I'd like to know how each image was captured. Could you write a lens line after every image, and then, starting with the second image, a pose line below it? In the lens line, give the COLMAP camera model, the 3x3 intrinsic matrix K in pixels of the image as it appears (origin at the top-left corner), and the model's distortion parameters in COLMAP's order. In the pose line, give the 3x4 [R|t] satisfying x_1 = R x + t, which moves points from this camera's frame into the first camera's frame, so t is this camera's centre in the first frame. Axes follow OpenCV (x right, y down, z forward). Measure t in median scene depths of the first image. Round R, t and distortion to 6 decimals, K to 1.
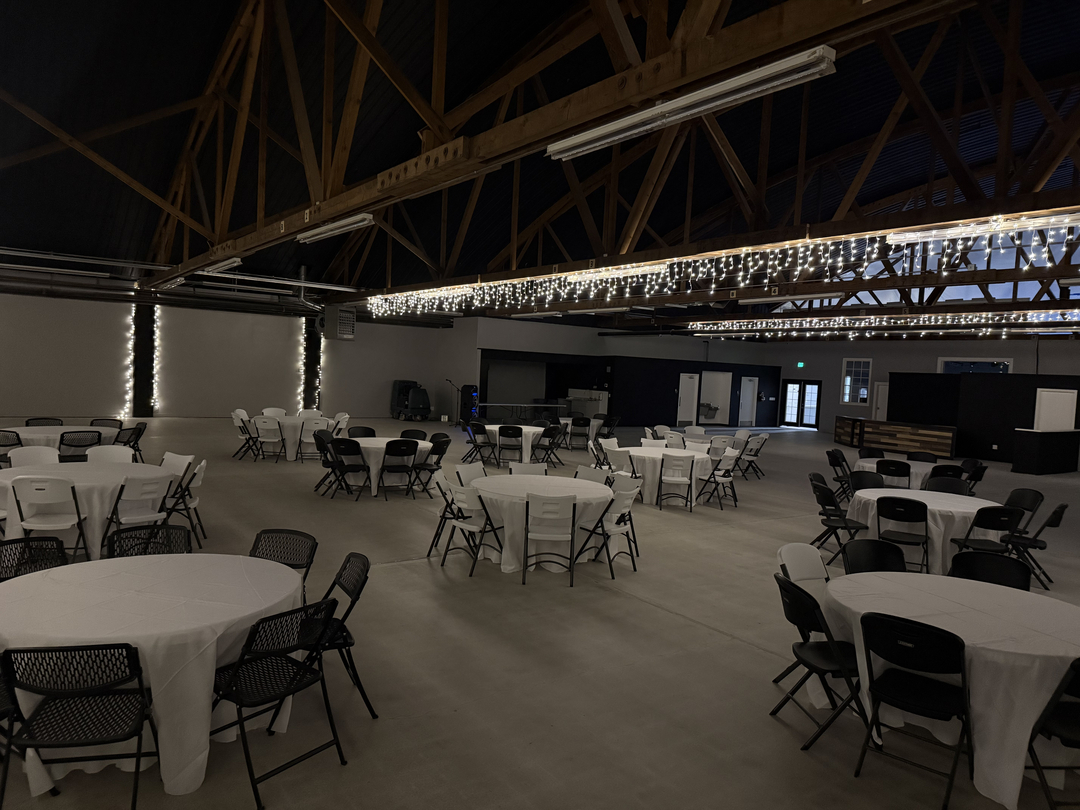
lens RADIAL K [[768.3, 0, 540.0], [0, 768.3, 405.0], [0, 0, 1]] dist [0.204910, -0.402870]
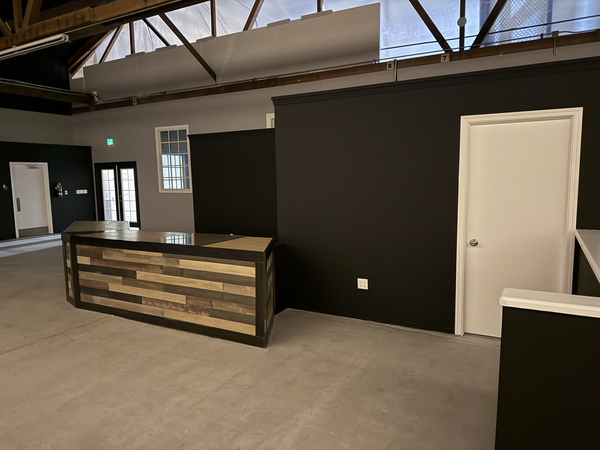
lens RADIAL K [[425.4, 0, 300.0], [0, 425.4, 225.0], [0, 0, 1]] dist [0.001604, -0.002678]
pose [[0.899305, -0.120036, 0.420526, 0.654617], [0.085745, 0.991326, 0.099601, 0.002021], [-0.428835, -0.053514, 0.901797, 1.163870]]
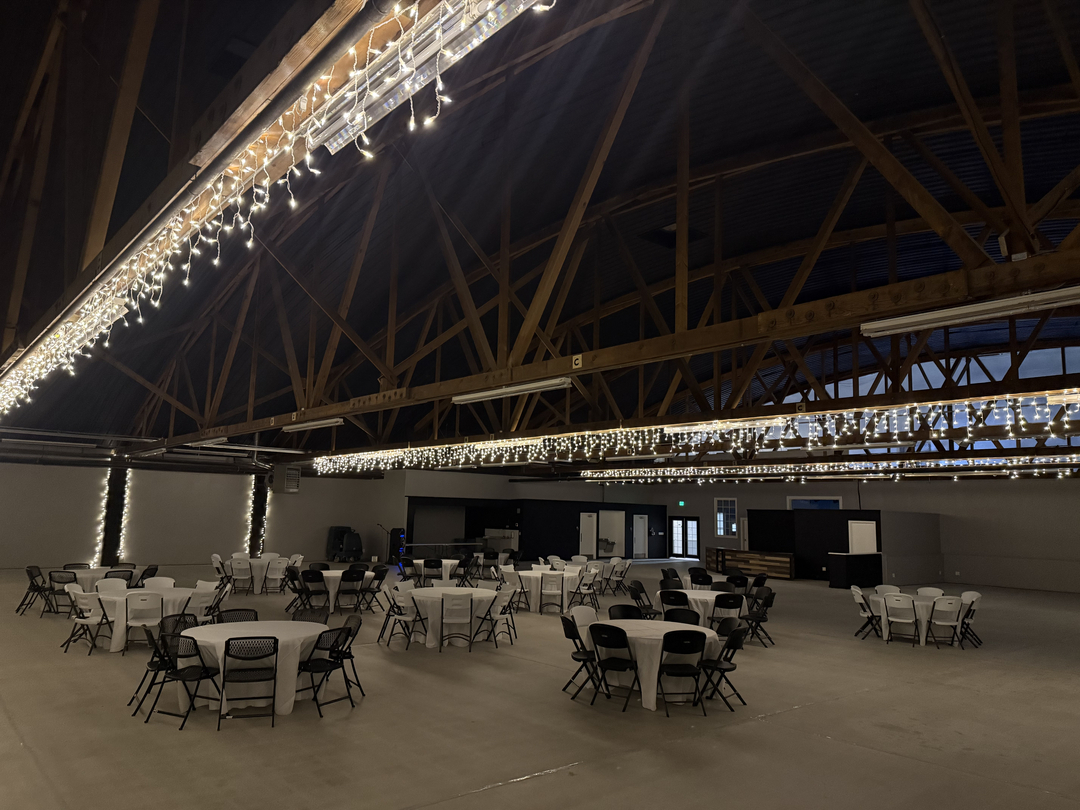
lens RADIAL K [[768.3, 0, 540.0], [0, 768.3, 405.0], [0, 0, 1]] dist [0.204910, -0.402870]
pose [[0.995057, -0.010942, 0.098696, 0.013530], [0.028488, 0.983587, -0.178170, 0.009360], [-0.095127, 0.180101, 0.979038, -0.312686]]
